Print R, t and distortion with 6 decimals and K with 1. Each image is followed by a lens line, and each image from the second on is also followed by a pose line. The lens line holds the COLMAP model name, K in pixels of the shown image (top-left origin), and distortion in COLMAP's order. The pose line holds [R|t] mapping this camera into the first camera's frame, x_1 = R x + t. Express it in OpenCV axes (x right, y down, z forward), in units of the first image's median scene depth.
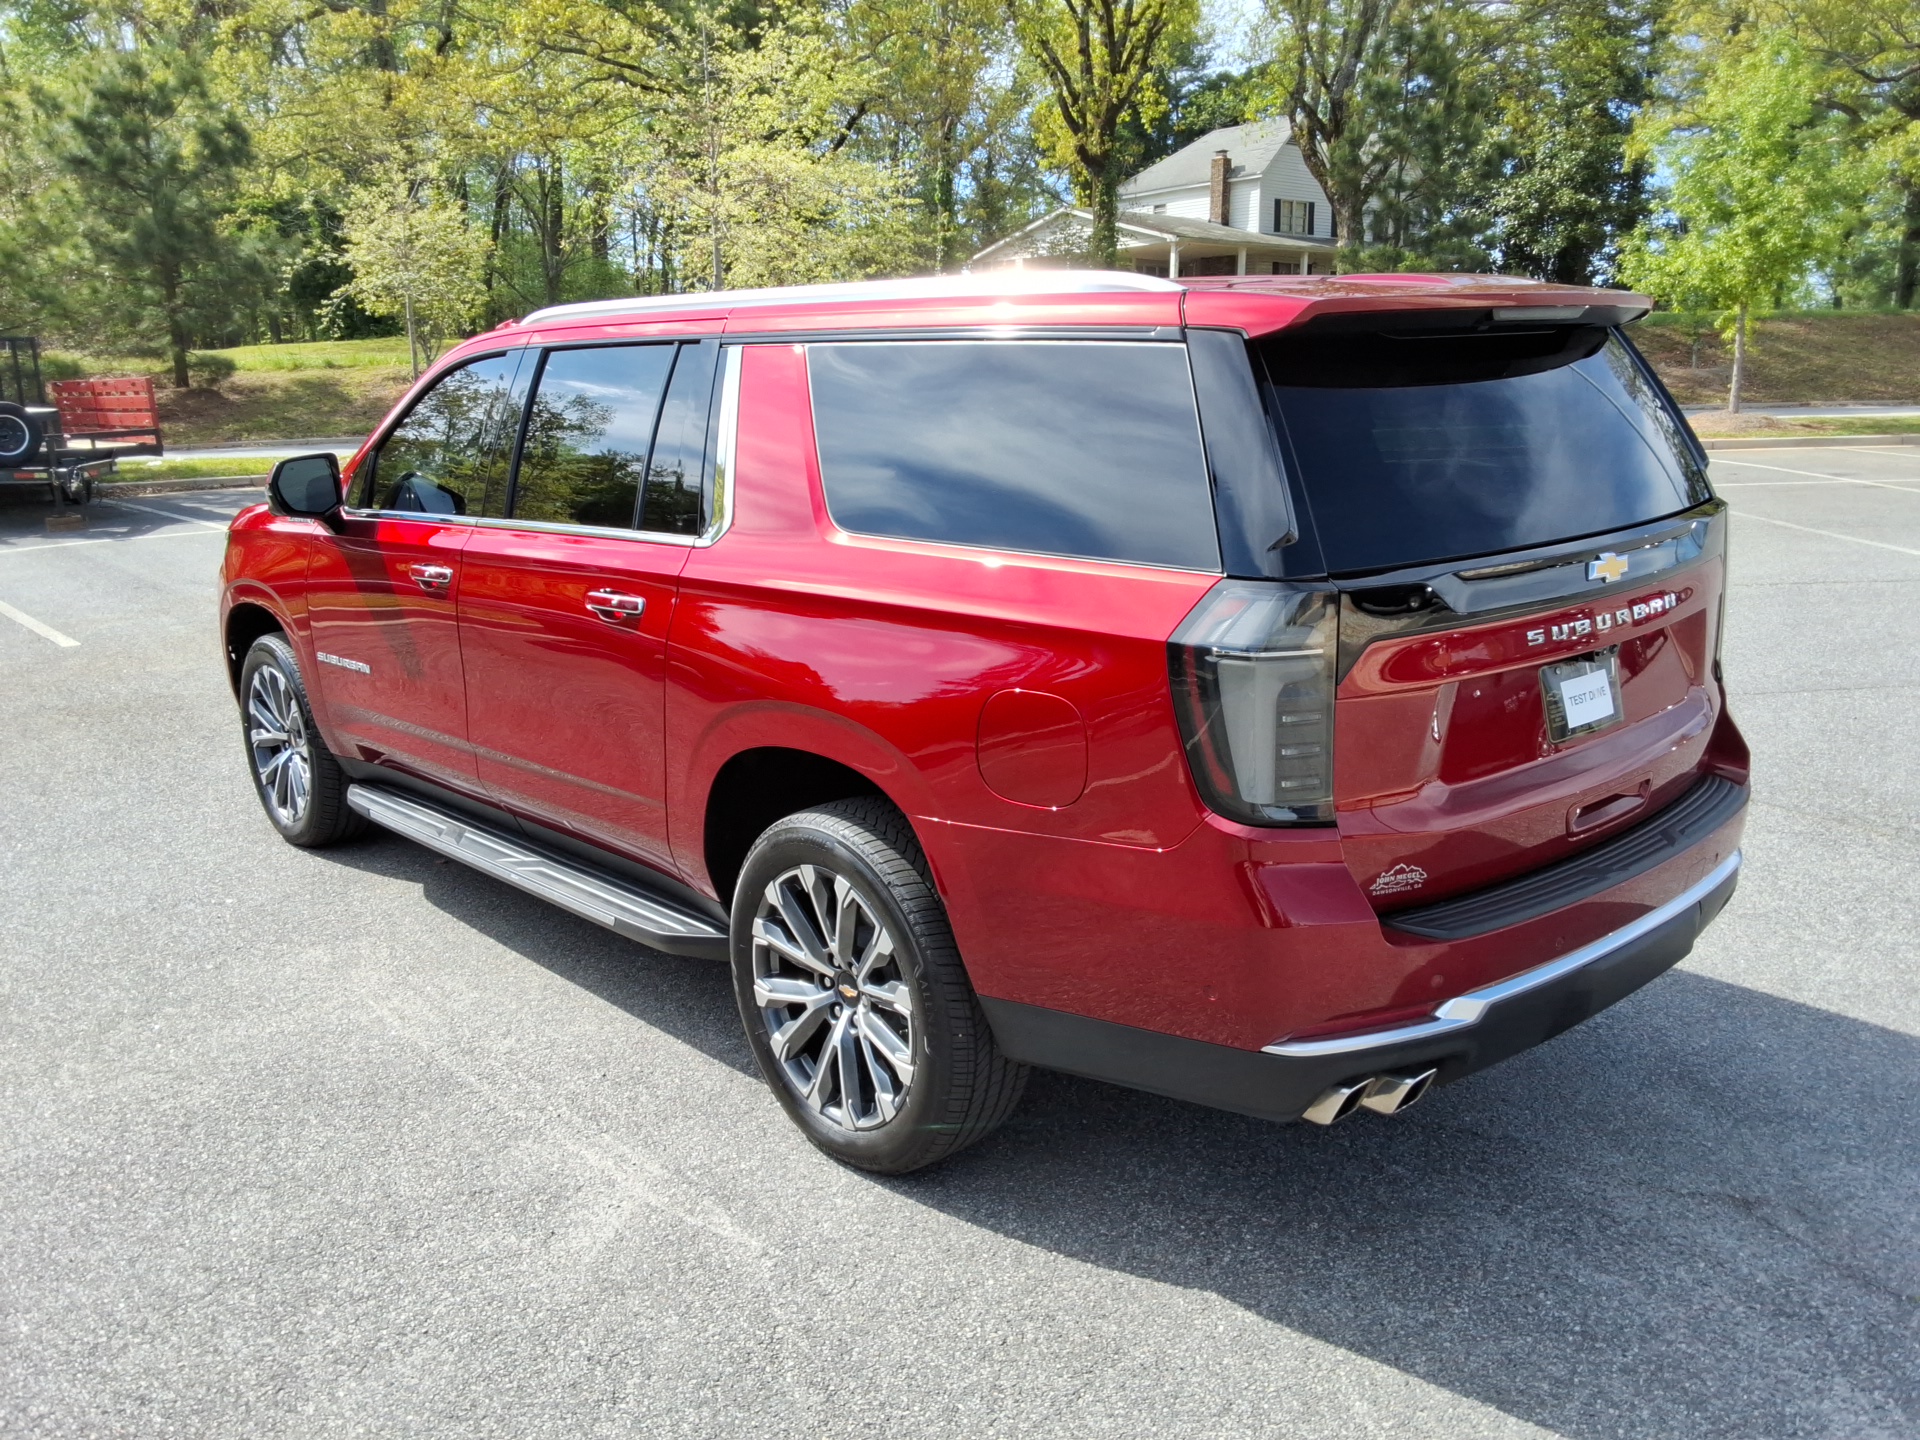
lens RADIAL K [[1552.4, 0, 968.9], [0, 1552.4, 692.4], [0, 0, 1]] dist [0.117950, -0.189358]
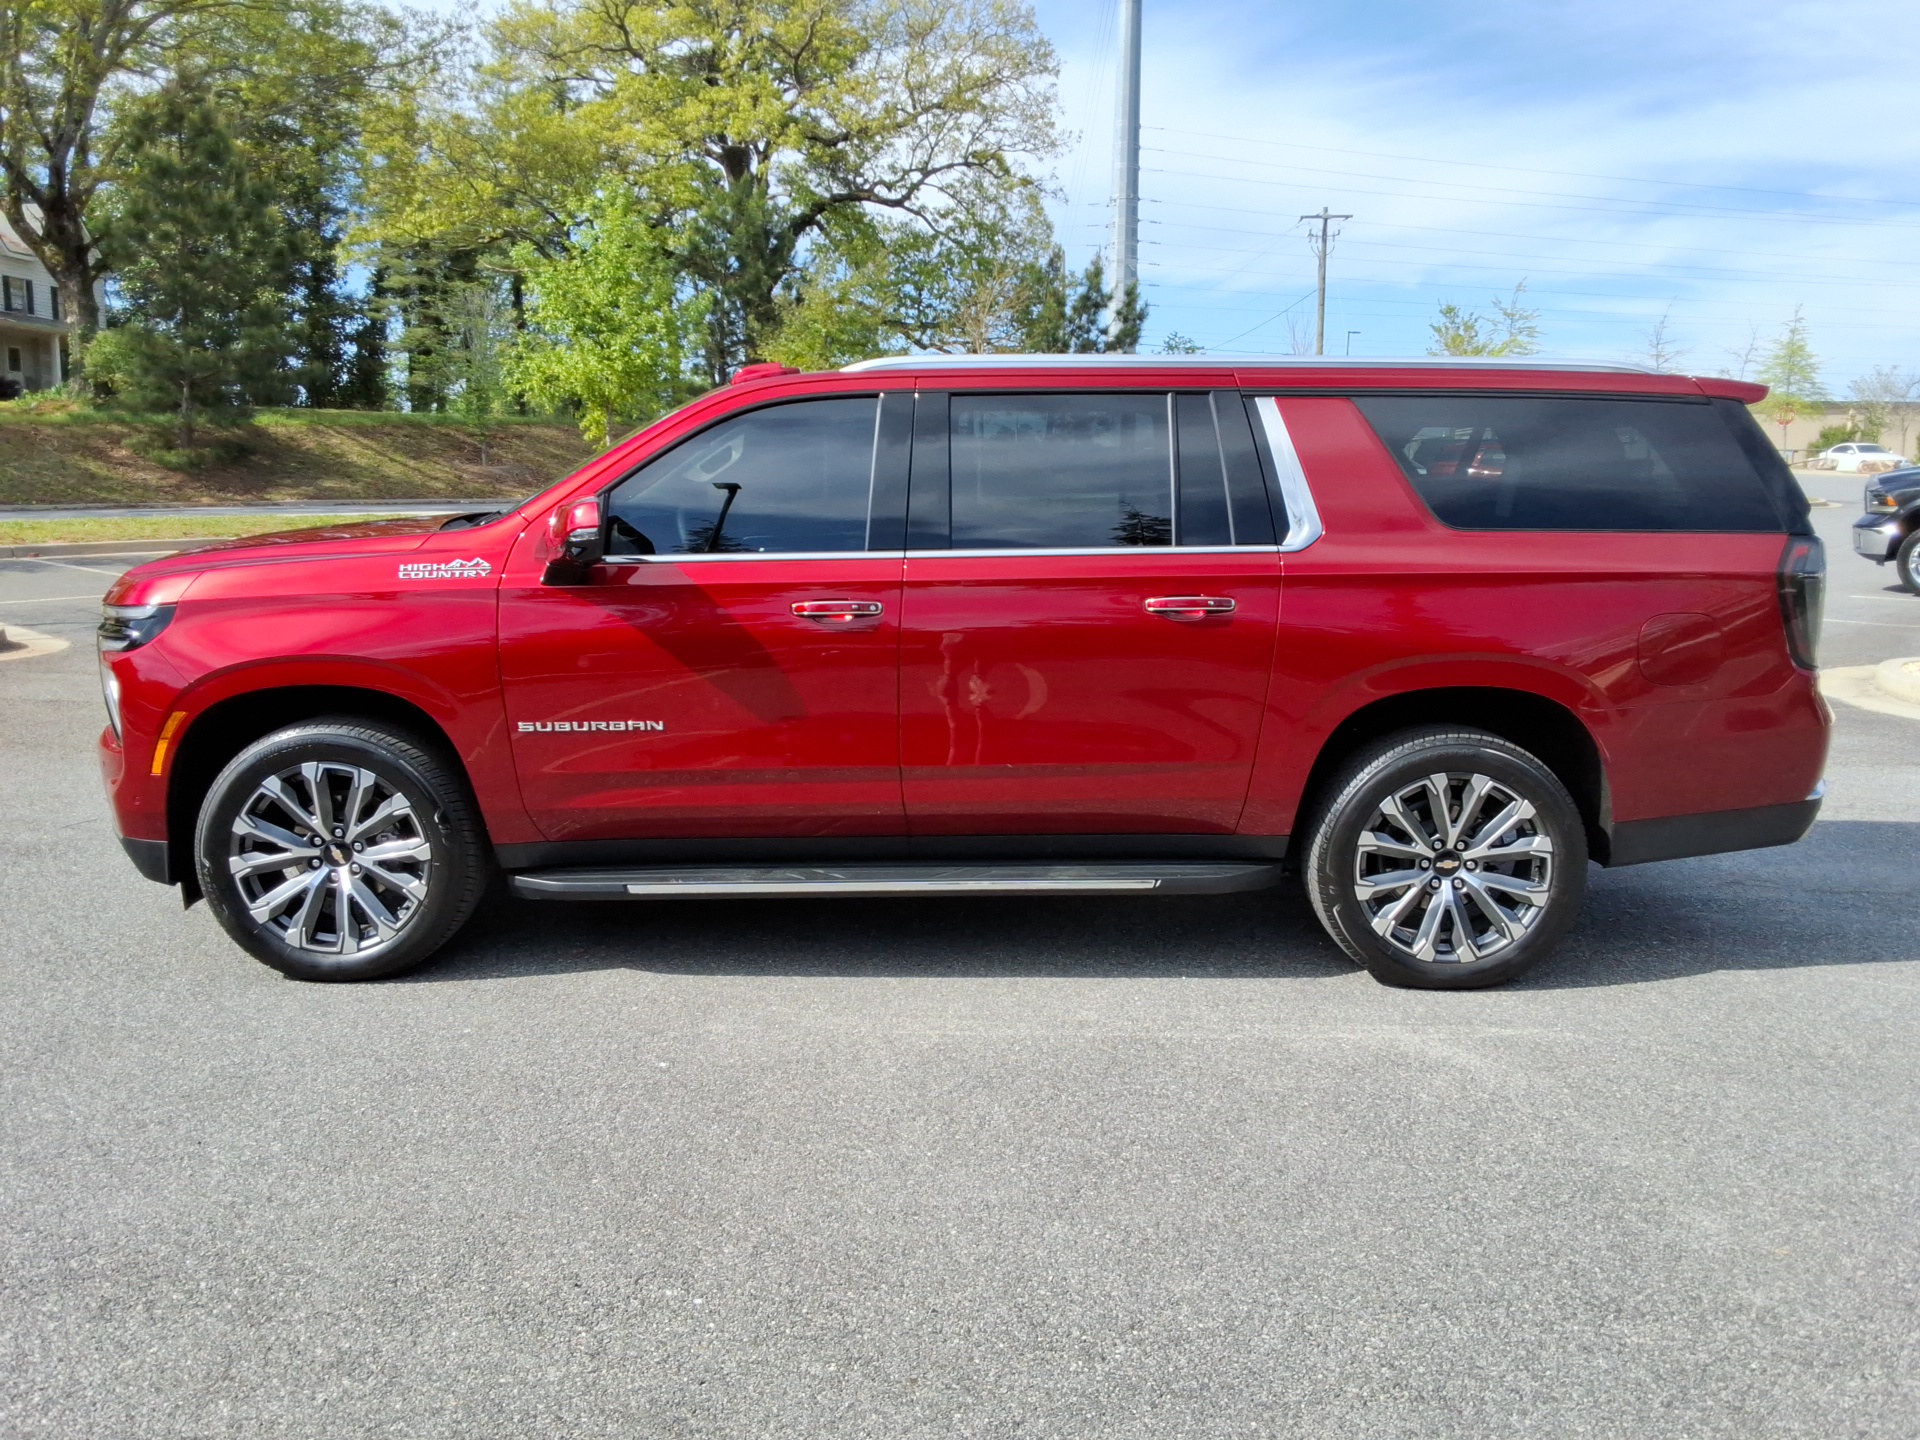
lens RADIAL K [[1544.8, 0, 973.8], [0, 1544.8, 696.6], [0, 0, 1]] dist [0.125604, -0.194078]
pose [[0.667795, -0.089301, 0.738969, -1.039739], [0.132921, 0.991127, -0.000347, -0.007831], [-0.732380, 0.098456, 0.673740, 0.277445]]
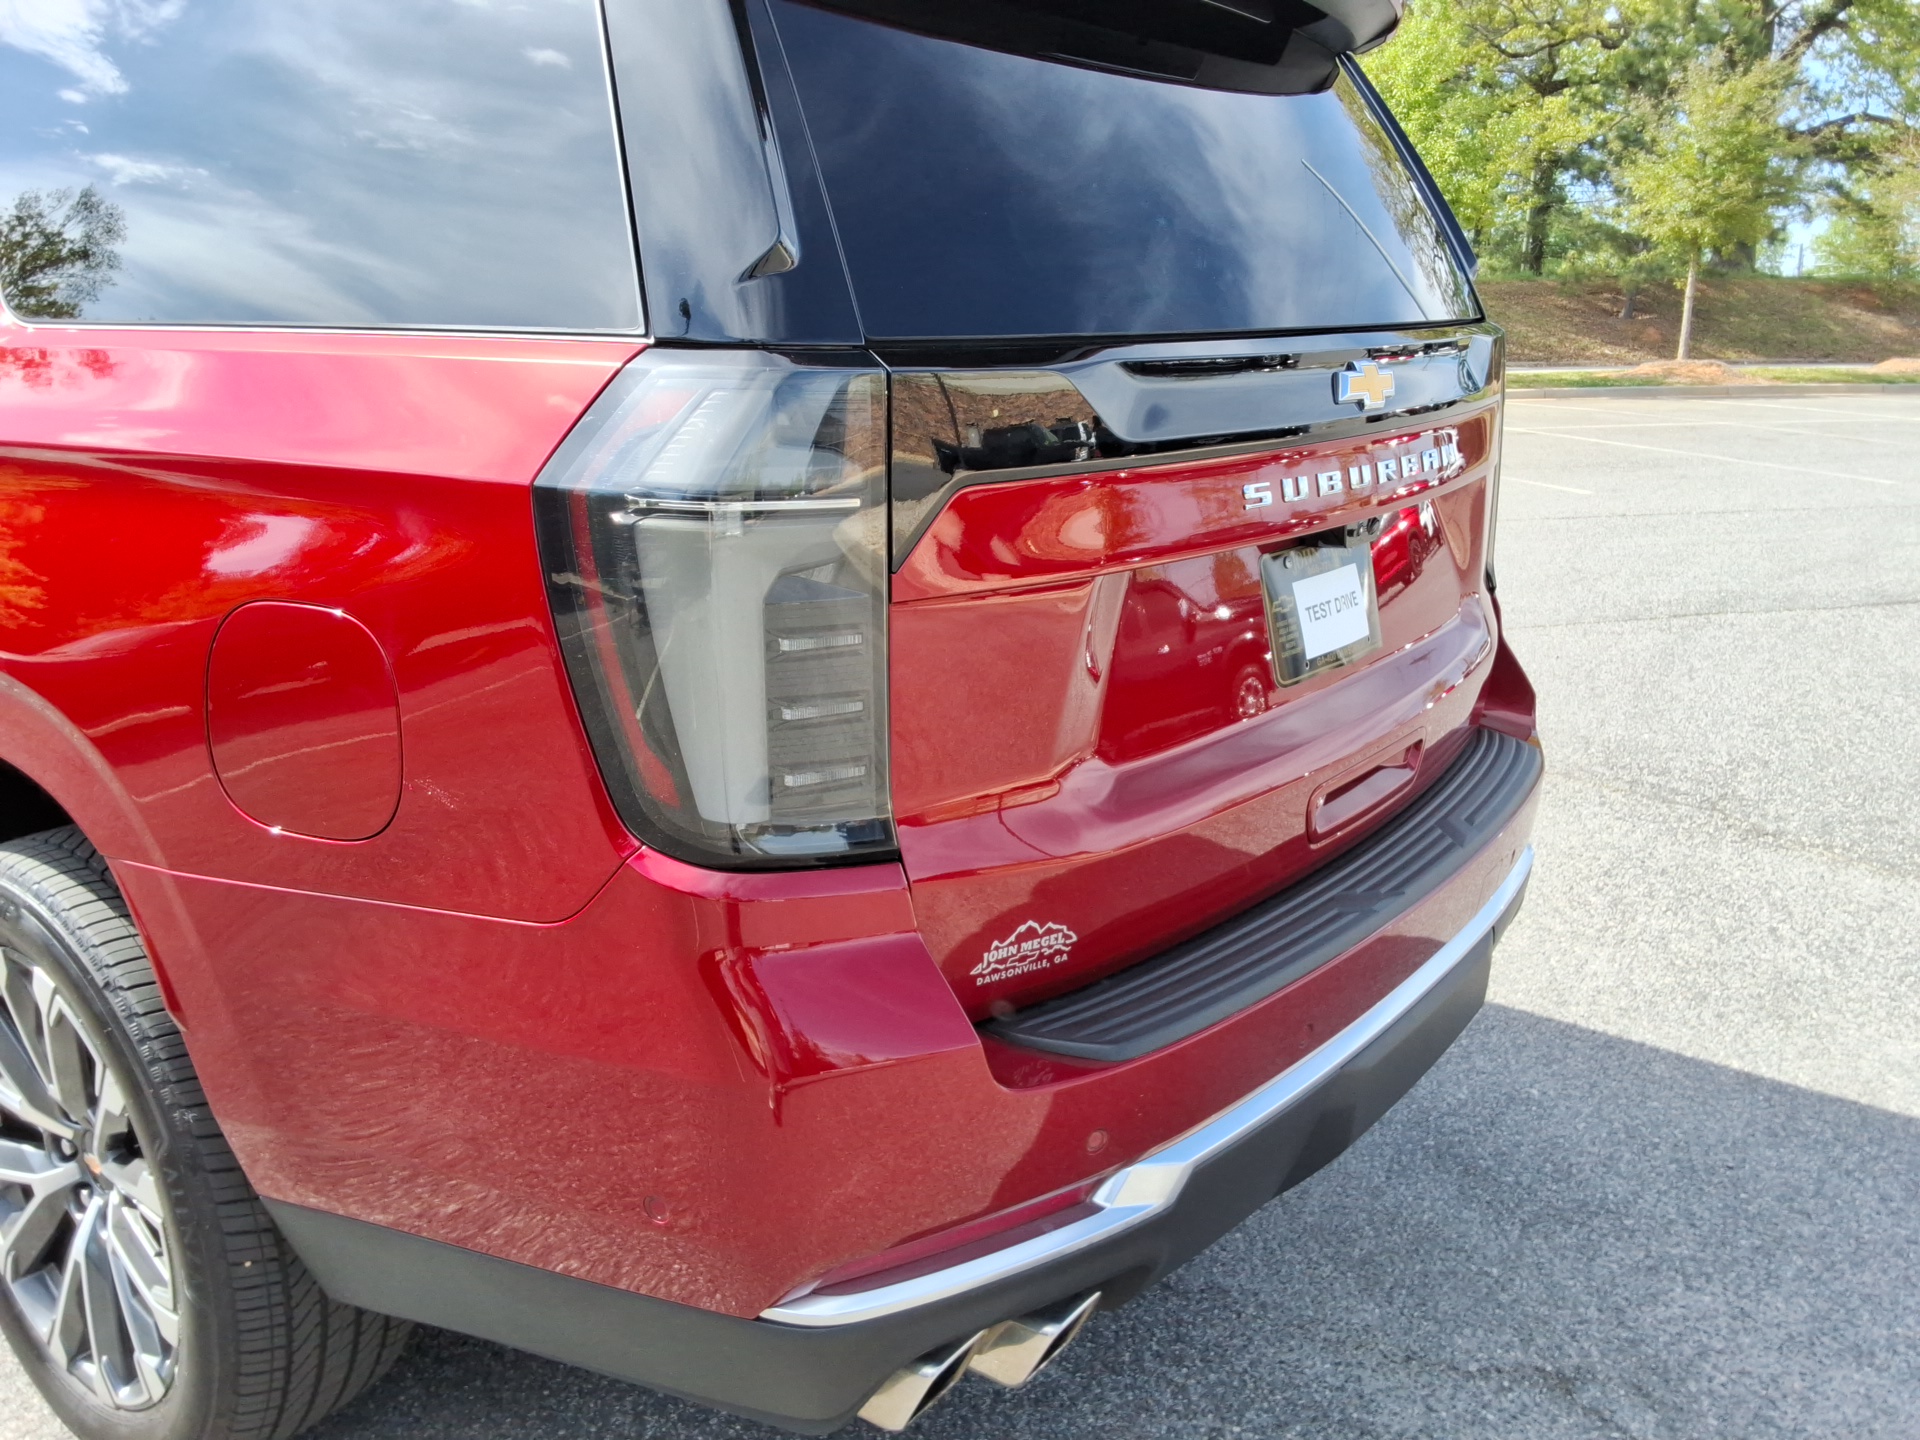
lens RADIAL K [[1552.4, 0, 968.9], [0, 1552.4, 692.4], [0, 0, 1]] dist [0.117950, -0.189358]
pose [[0.981033, -0.025465, 0.192161, 0.095143], [0.021219, 0.999484, 0.024122, 0.012148], [-0.192676, -0.019587, 0.981067, 0.297433]]
